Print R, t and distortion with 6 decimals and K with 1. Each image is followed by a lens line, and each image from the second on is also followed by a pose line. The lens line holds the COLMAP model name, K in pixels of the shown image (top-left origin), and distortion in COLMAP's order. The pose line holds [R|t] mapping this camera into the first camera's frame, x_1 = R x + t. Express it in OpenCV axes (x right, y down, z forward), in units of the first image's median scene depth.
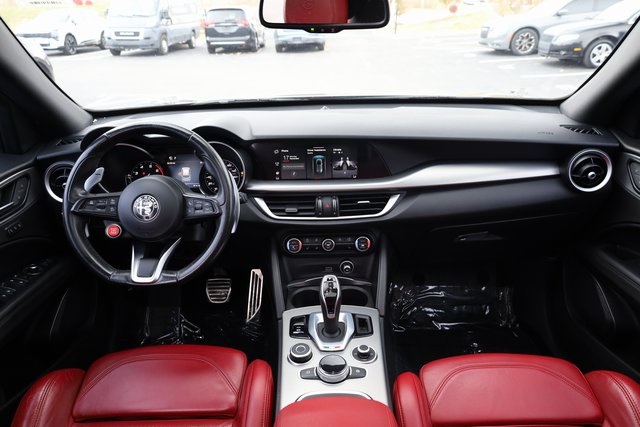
lens RADIAL K [[442.3, 0, 316.6], [0, 442.3, 209.1], [0, 0, 1]] dist [-0.019345, 0.002310]
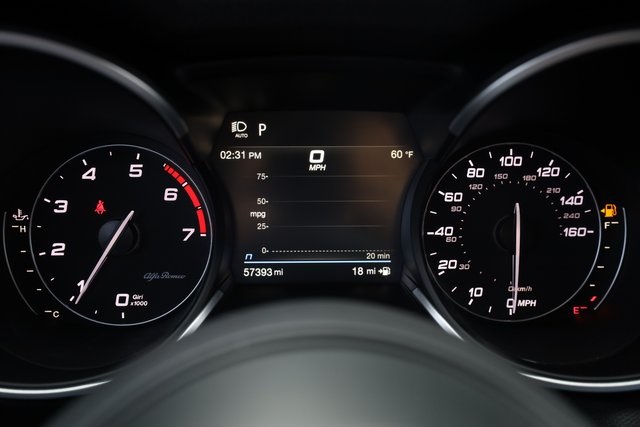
lens RADIAL K [[826.1, 0, 324.2], [0, 826.1, 213.3], [0, 0, 1]] dist [-0.079141, 0.000000]
pose [[0.999398, 0.010941, 0.032924, -0.352240], [-0.010266, 0.999735, -0.020621, -0.082851], [-0.033141, 0.020270, 0.999245, 0.738678]]
